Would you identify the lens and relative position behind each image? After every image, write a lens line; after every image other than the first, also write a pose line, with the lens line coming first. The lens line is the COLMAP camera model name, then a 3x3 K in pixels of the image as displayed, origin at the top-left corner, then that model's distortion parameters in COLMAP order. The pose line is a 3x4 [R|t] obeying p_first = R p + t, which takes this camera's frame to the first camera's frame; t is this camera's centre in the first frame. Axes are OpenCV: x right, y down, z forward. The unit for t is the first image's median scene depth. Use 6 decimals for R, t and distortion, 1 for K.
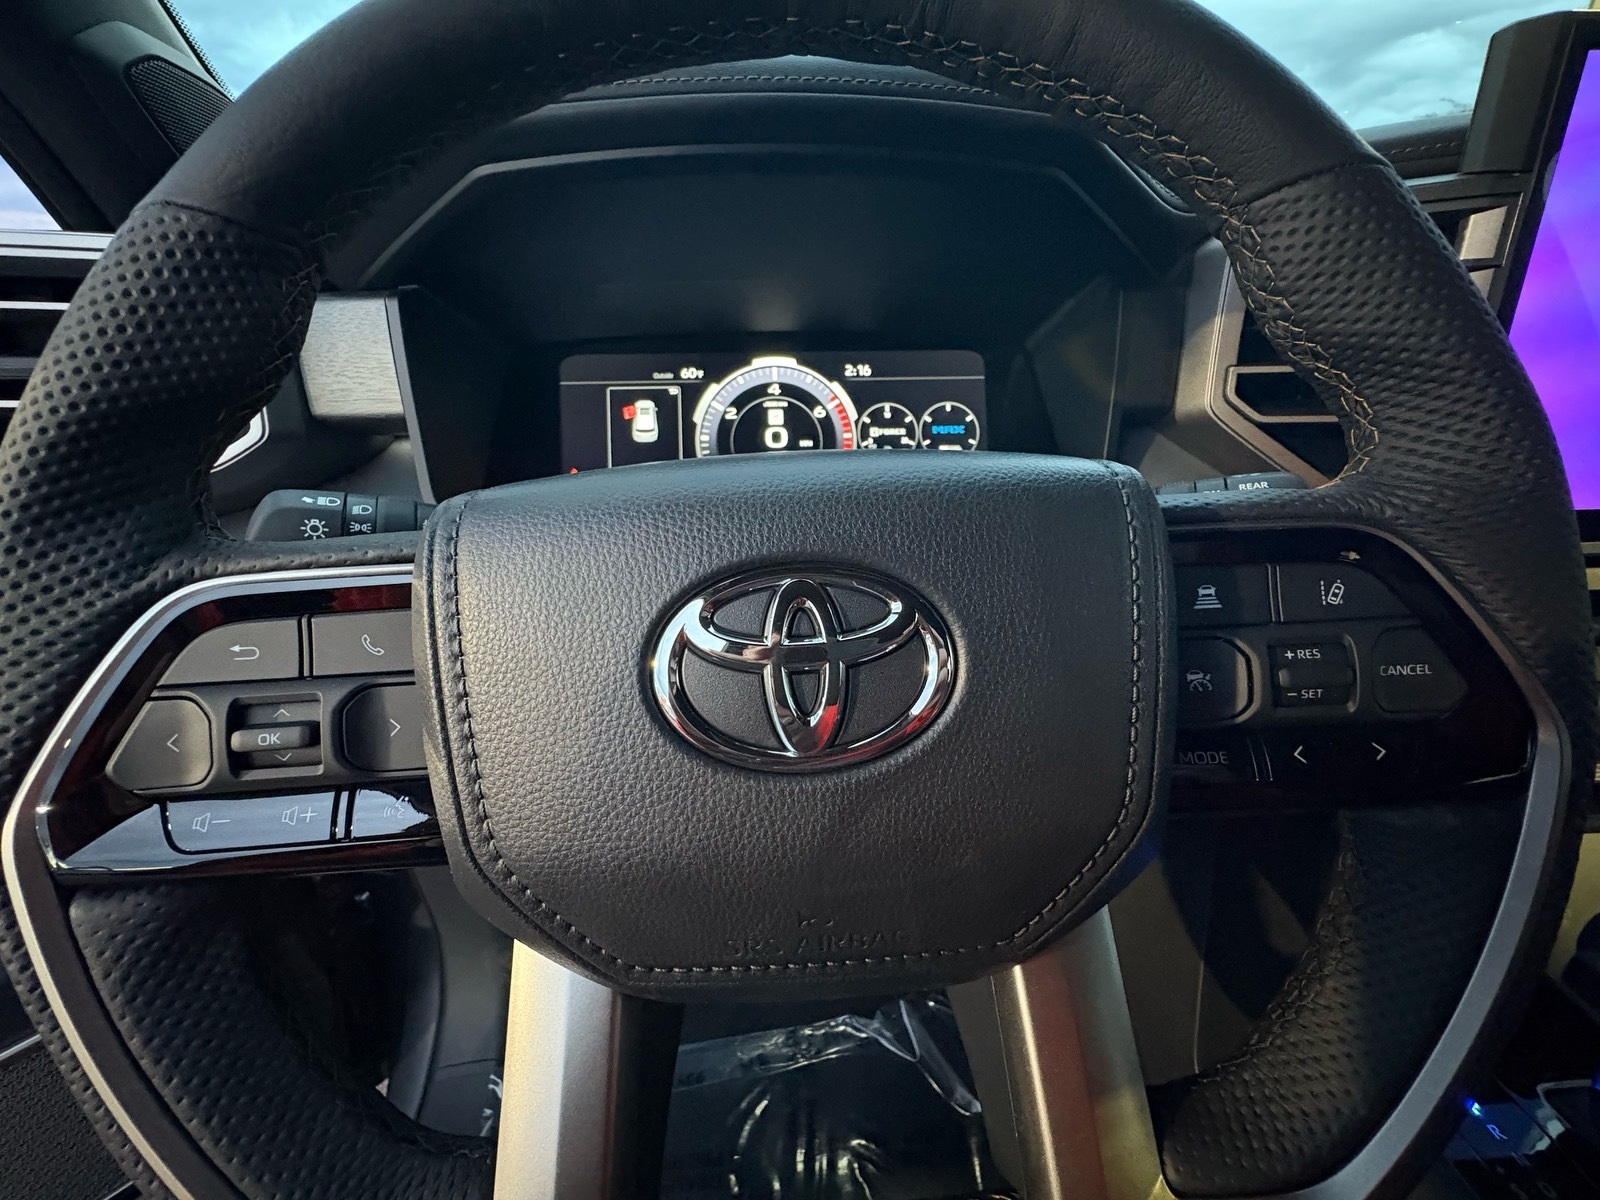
lens RADIAL K [[638.4, 0, 805.5], [0, 638.4, 612.2], [0, 0, 1]] dist [0.022884, 0.000327]
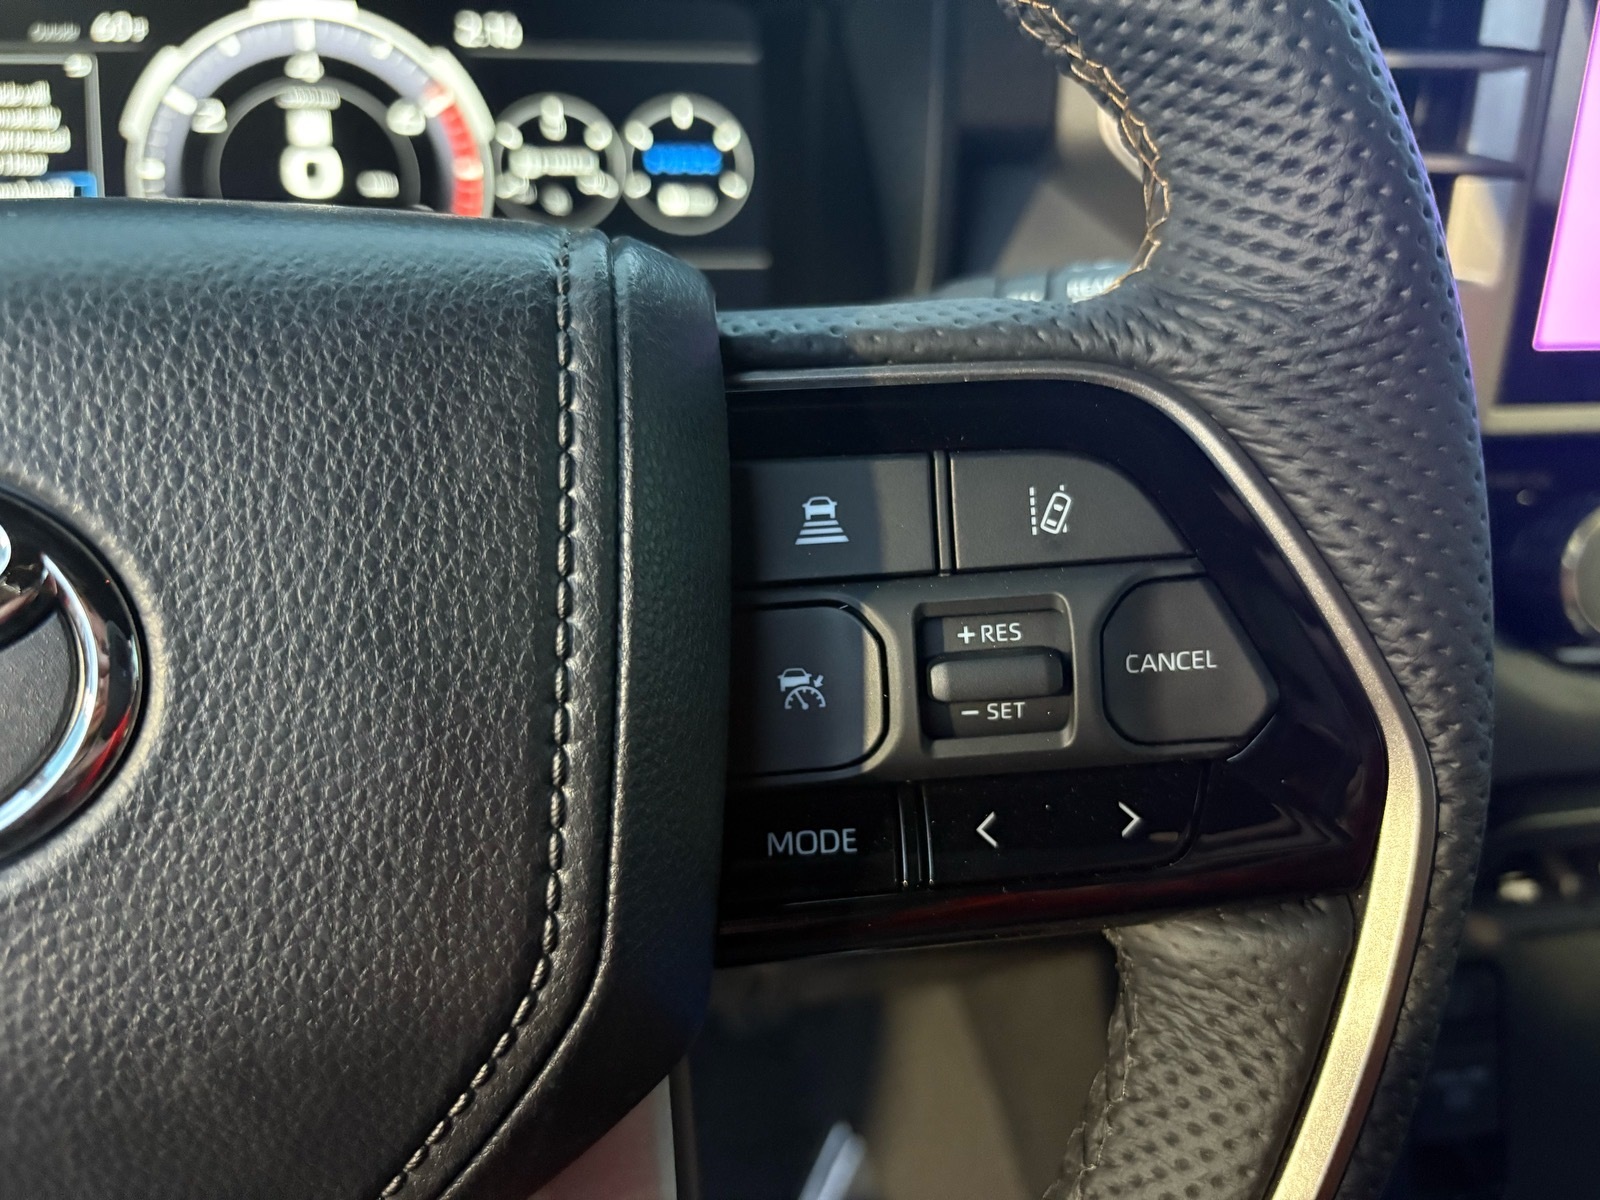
lens RADIAL K [[1277.5, 0, 800.0], [0, 1277.5, 600.0], [0, 0, 1]] dist [0.048159, -0.072104]
pose [[0.995554, -0.011145, 0.093532, 0.524964], [0.006320, 0.998642, 0.051722, -0.013586], [-0.093982, -0.050901, 0.994272, 0.023589]]
